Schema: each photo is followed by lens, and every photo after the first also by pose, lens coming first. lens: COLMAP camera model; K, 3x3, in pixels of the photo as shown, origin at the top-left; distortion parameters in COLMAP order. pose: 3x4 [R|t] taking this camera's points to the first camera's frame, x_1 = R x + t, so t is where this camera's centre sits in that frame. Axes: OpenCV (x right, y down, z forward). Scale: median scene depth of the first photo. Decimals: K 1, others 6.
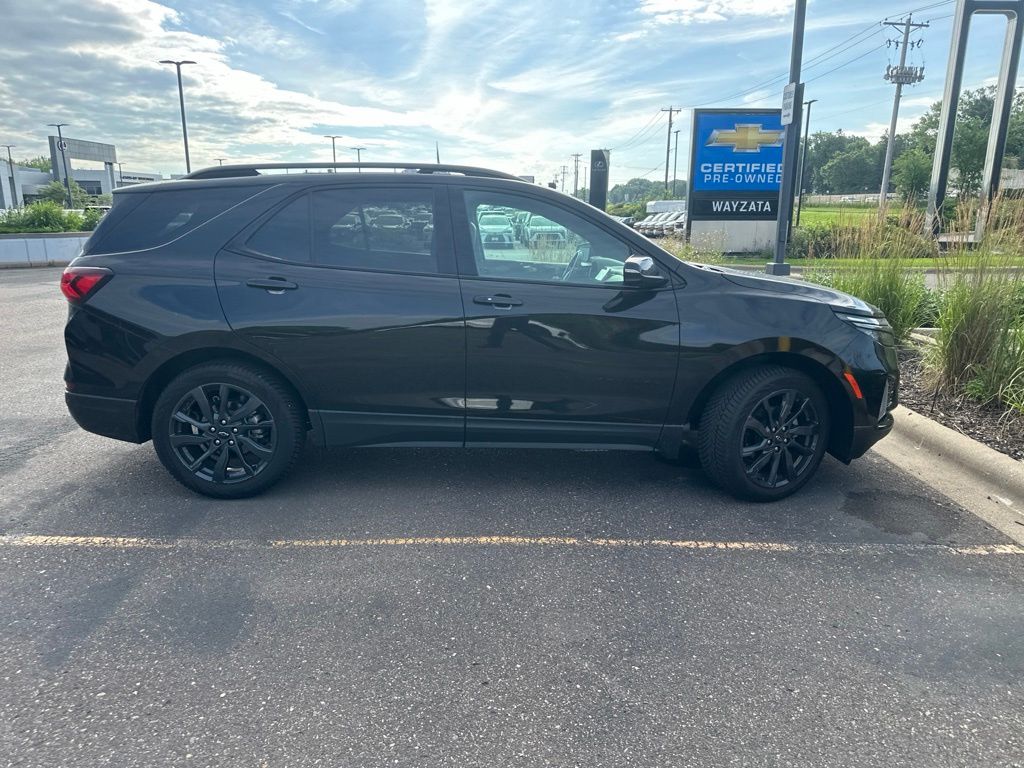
lens RADIAL K [[721.8, 0, 513.8], [0, 721.8, 383.0], [0, 0, 1]] dist [0.021305, -0.023840]
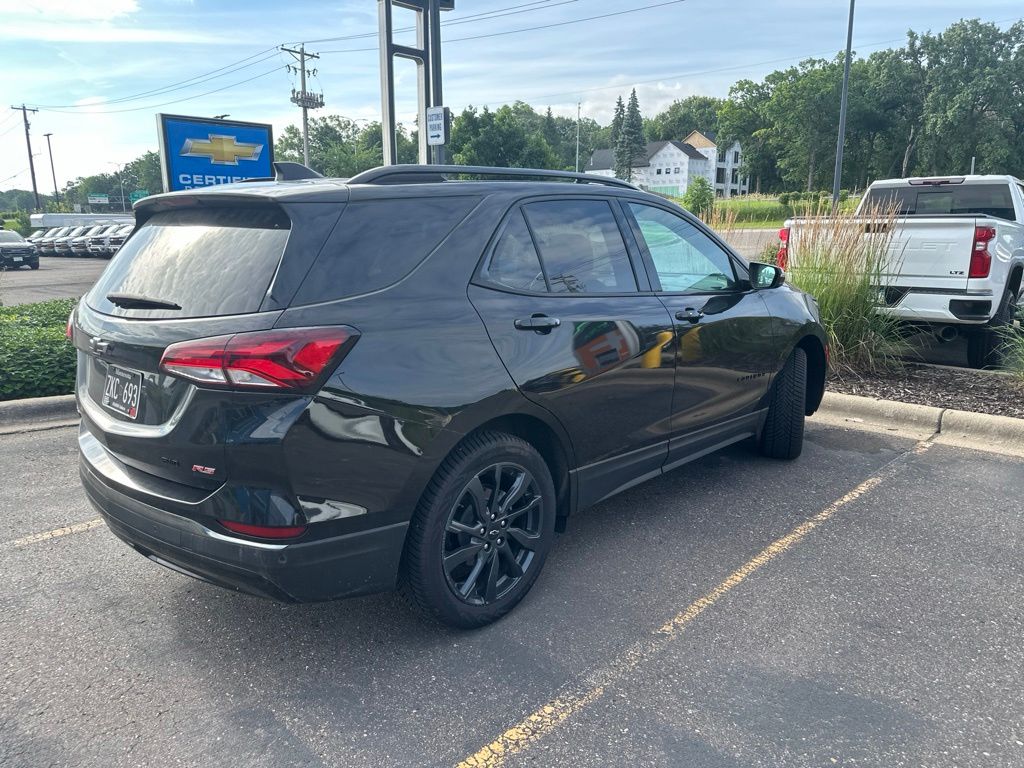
lens RADIAL K [[728.1, 0, 513.8], [0, 728.1, 387.0], [0, 0, 1]] dist [0.018893, -0.023959]
pose [[0.696319, -0.162956, 0.698989, -0.867419], [0.173838, 0.983179, 0.056035, -0.110803], [-0.696363, 0.082493, 0.712933, 0.452912]]
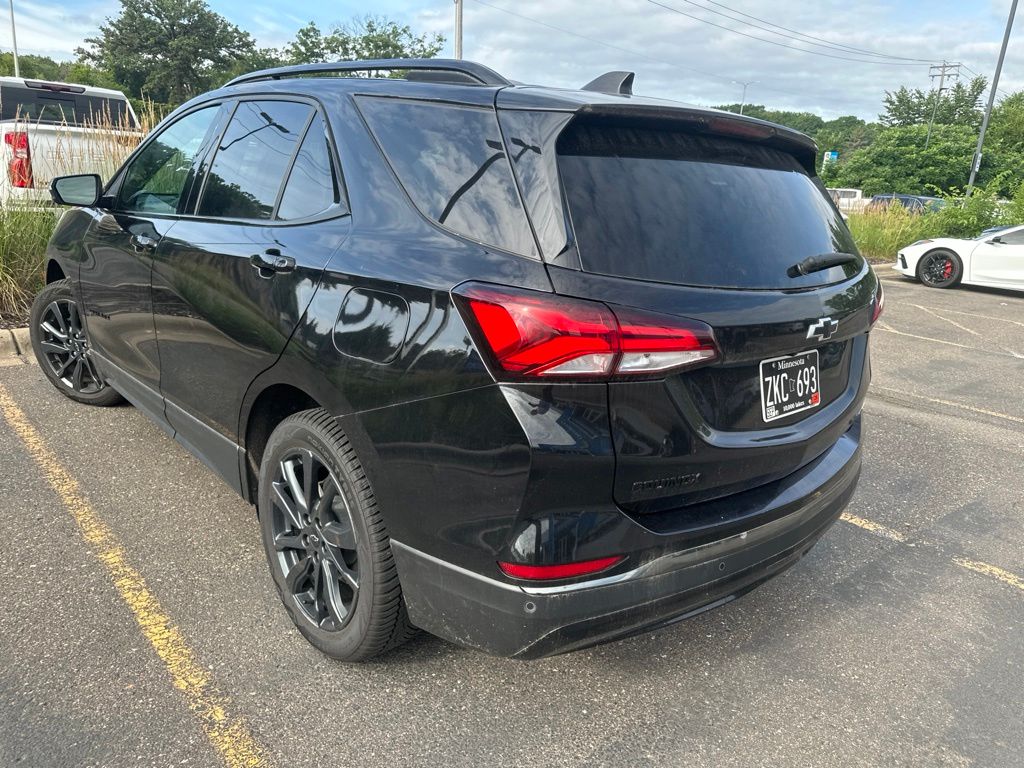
lens RADIAL K [[731.9, 0, 512.7], [0, 731.9, 386.3], [0, 0, 1]] dist [0.002181, -0.005732]
pose [[-0.656812, -0.260165, 0.707751, -0.886268], [0.100966, 0.899800, 0.424459, -0.374701], [-0.747264, 0.350249, -0.564732, 1.637815]]
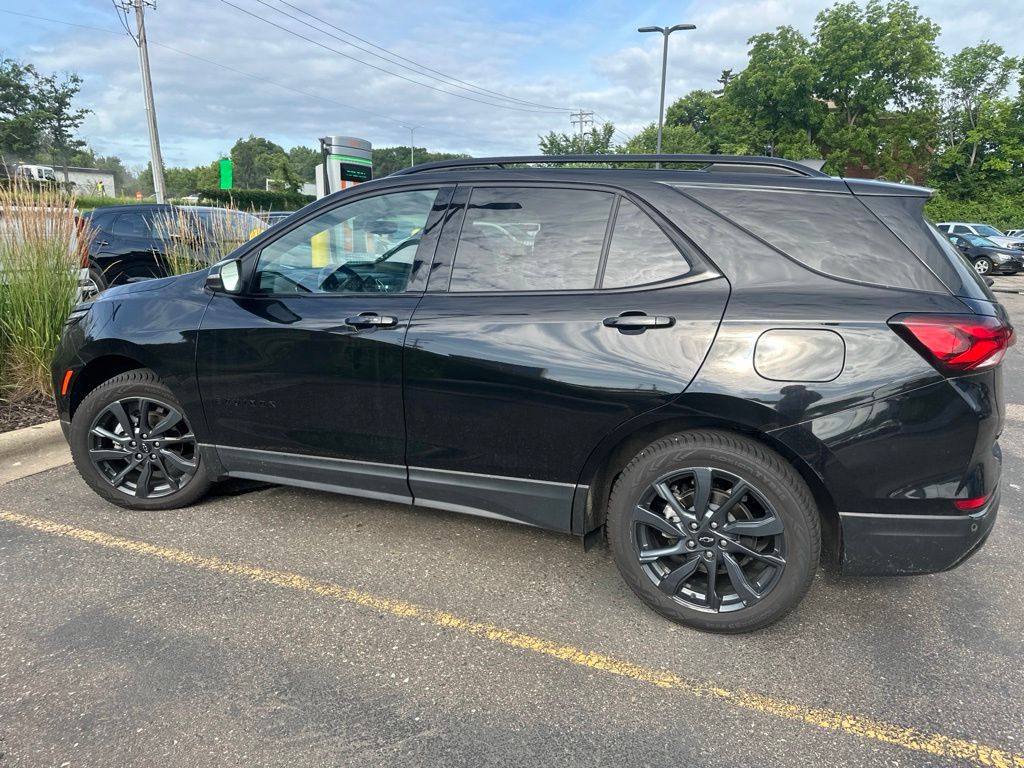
lens RADIAL K [[728.1, 0, 513.8], [0, 728.1, 387.0], [0, 0, 1]] dist [0.018893, -0.023959]
pose [[-0.913522, -0.107764, 0.392256, -0.499142], [0.071303, 0.906925, 0.415214, -0.475642], [-0.400492, 0.407276, -0.820812, 2.058736]]
